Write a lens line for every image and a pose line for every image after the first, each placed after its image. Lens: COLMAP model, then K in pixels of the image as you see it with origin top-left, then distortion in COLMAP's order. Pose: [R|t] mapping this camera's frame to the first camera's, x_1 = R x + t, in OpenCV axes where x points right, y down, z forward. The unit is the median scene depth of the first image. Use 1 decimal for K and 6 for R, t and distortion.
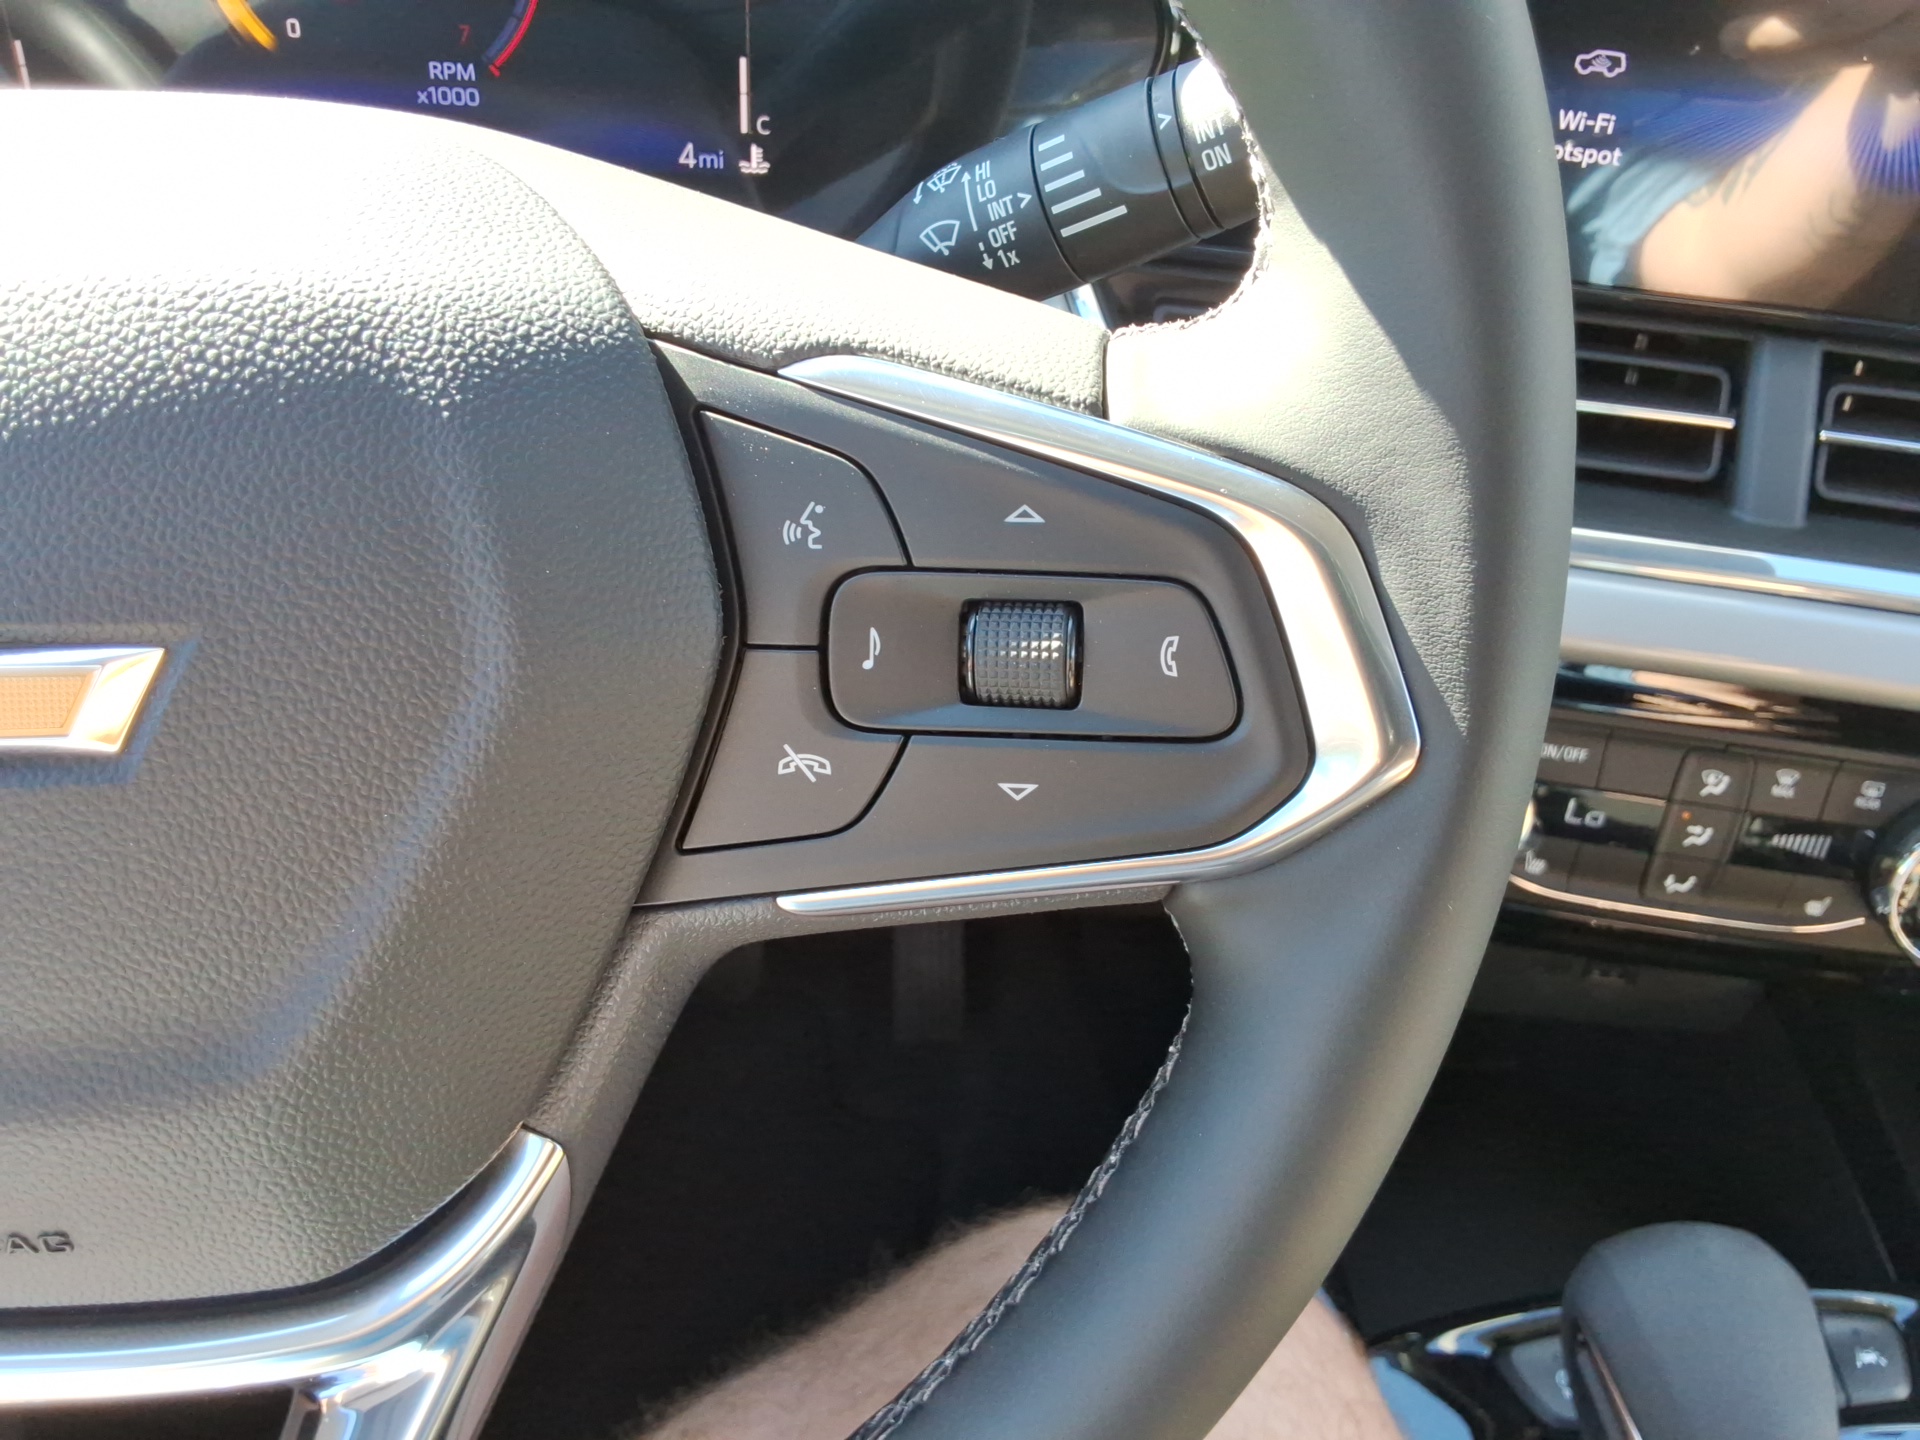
lens RADIAL K [[1560.7, 0, 973.3], [0, 1560.7, 718.2], [0, 0, 1]] dist [0.062888, -0.110200]
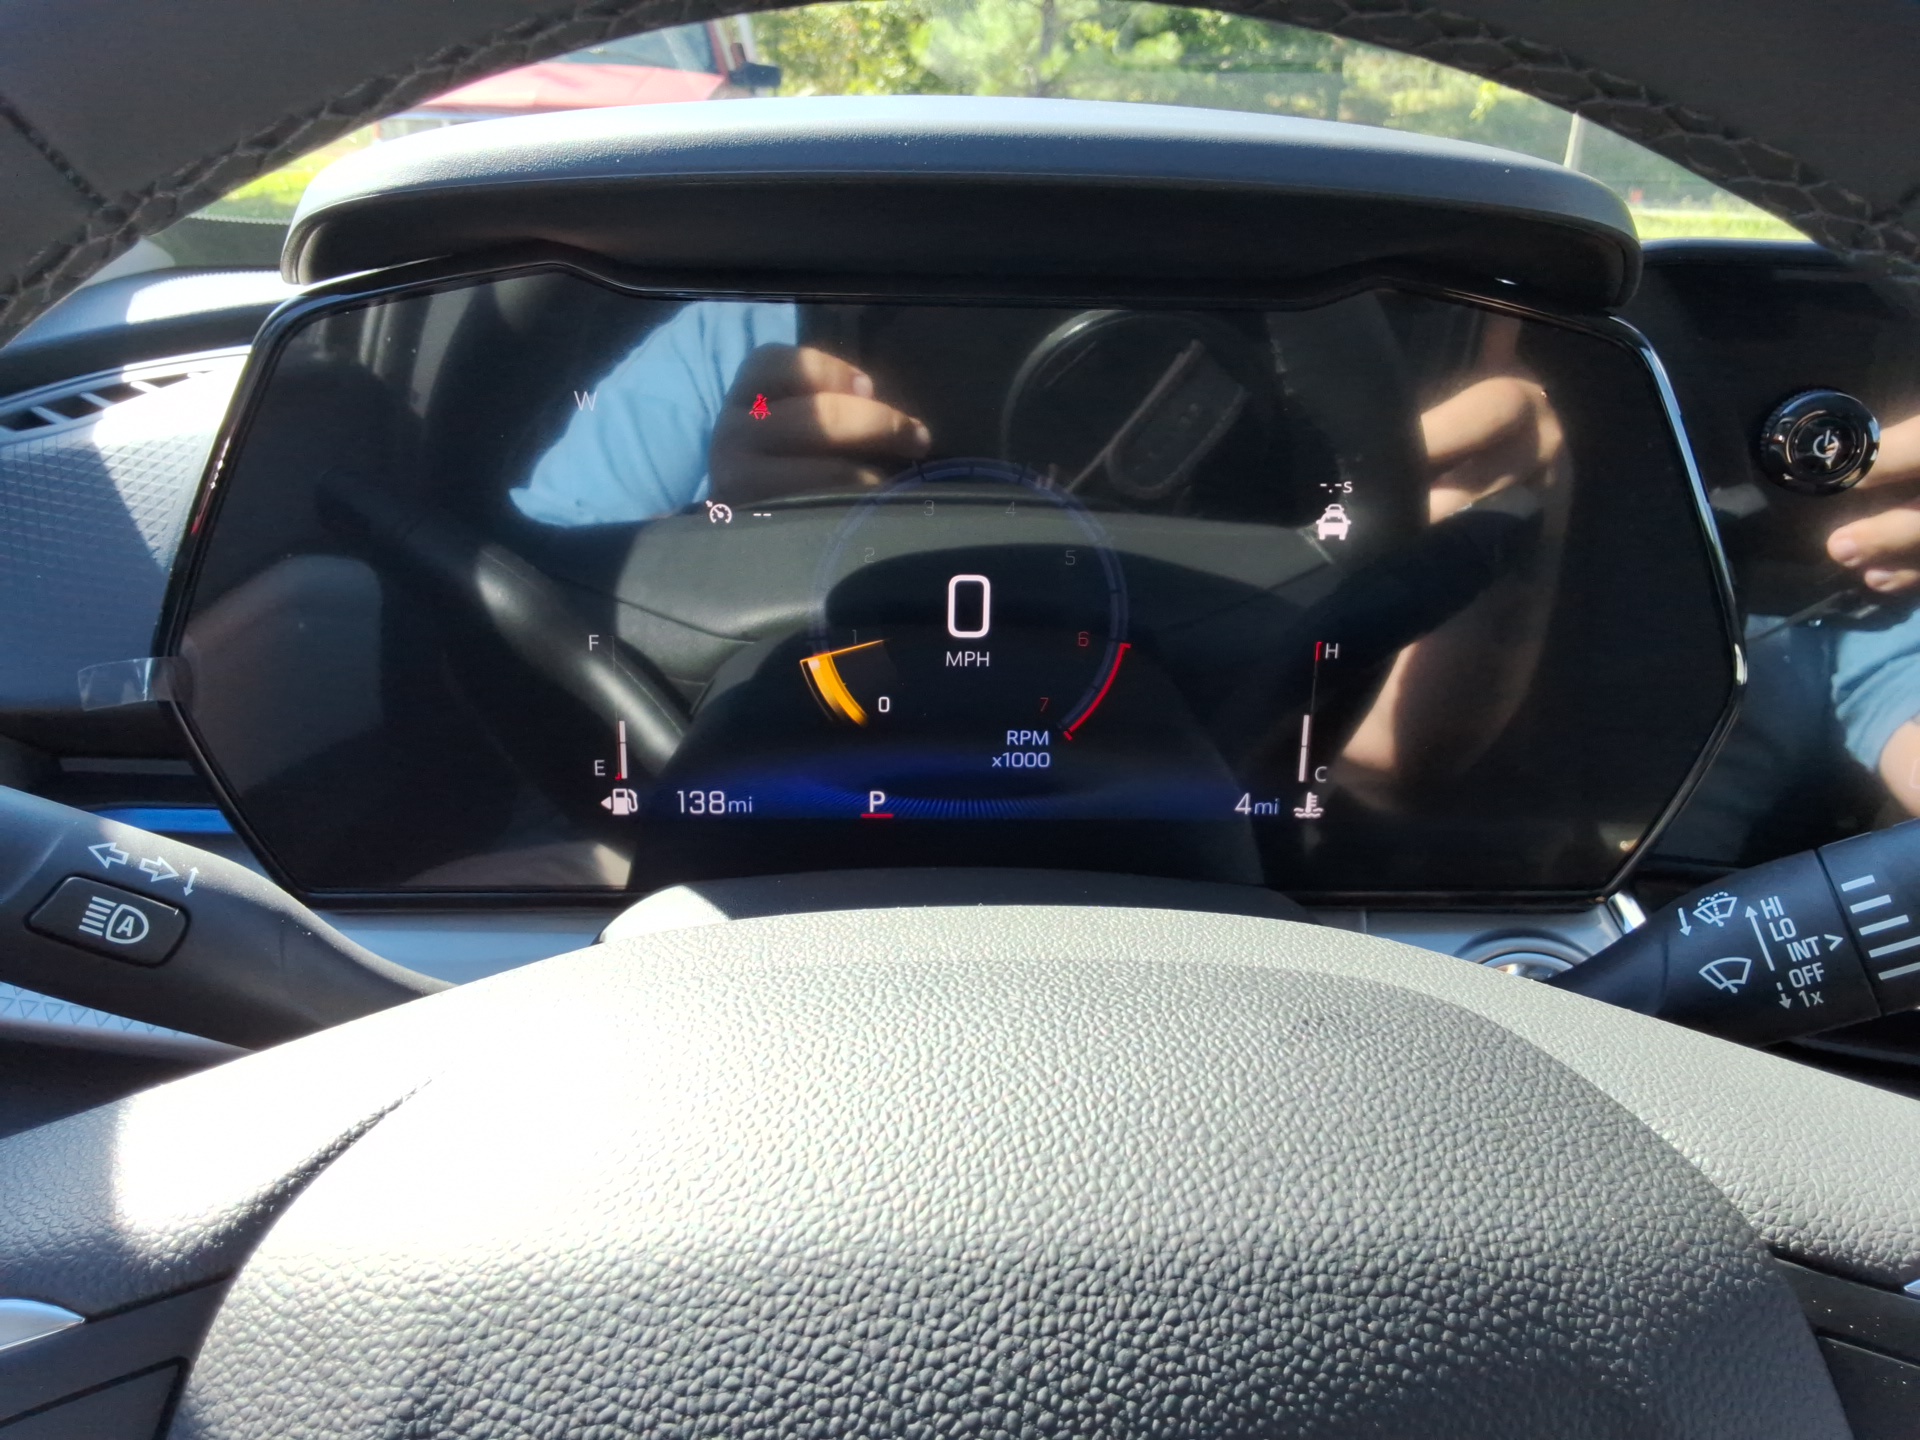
lens RADIAL K [[1545.3, 0, 959.7], [0, 1545.3, 717.4], [0, 0, 1]] dist [0.094414, -0.155652]
pose [[0.996324, -0.024223, -0.082165, -0.399815], [0.001170, 0.962945, -0.269695, -0.207266], [0.085653, 0.268607, 0.959434, 0.031593]]
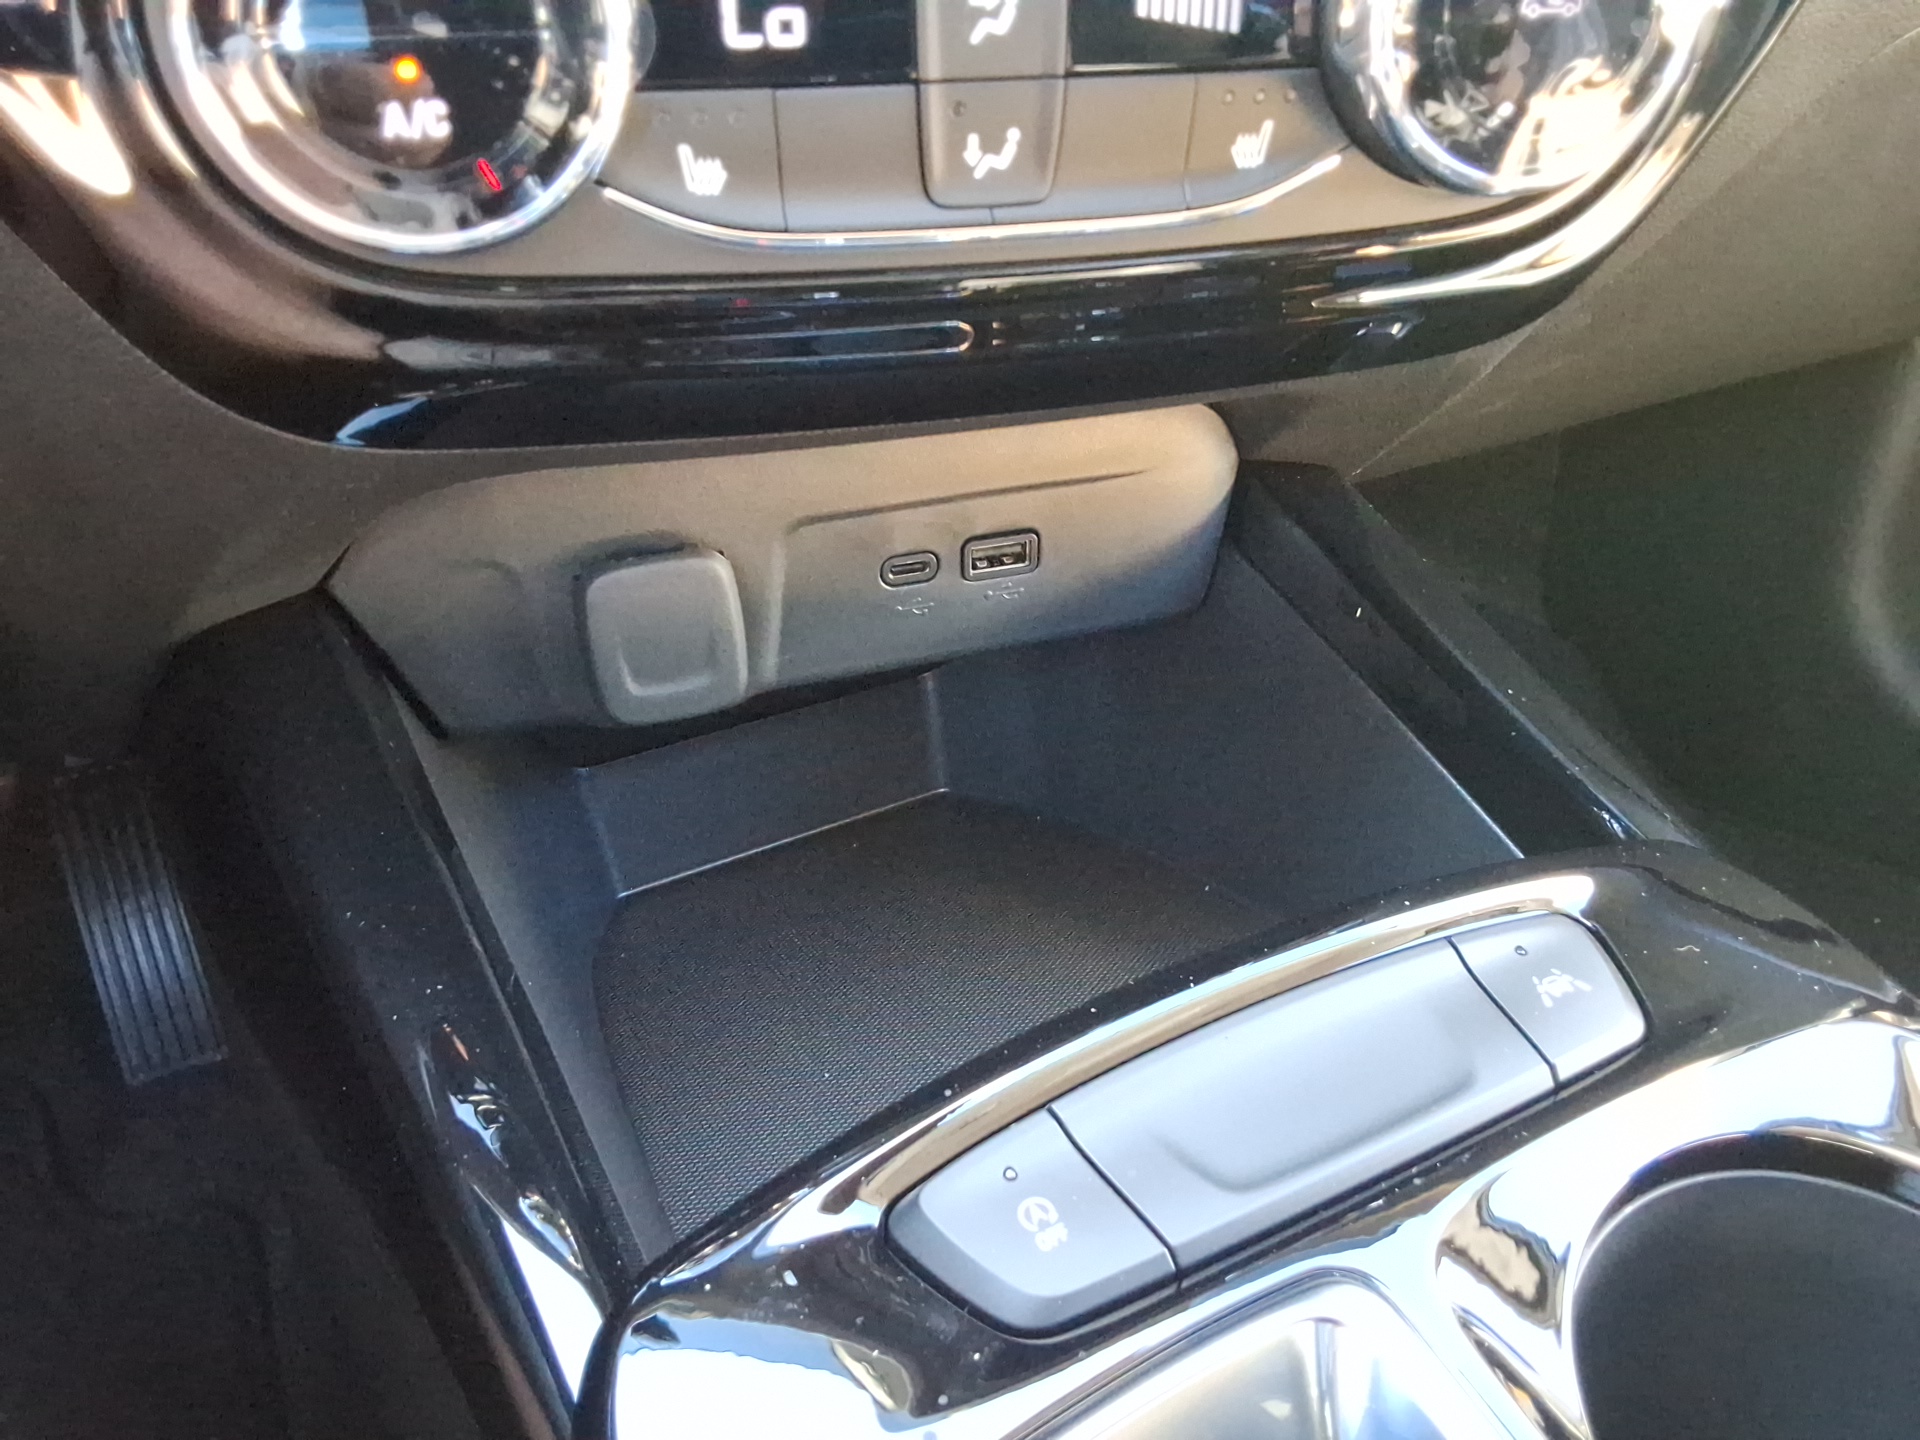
lens RADIAL K [[1545.3, 0, 963.5], [0, 1545.3, 720.7], [0, 0, 1]] dist [0.094414, -0.155652]
pose [[0.928264, -0.250575, 0.274841, 0.421326], [0.249624, 0.967556, 0.039034, 0.400142], [-0.275705, 0.032373, 0.960697, 0.871593]]
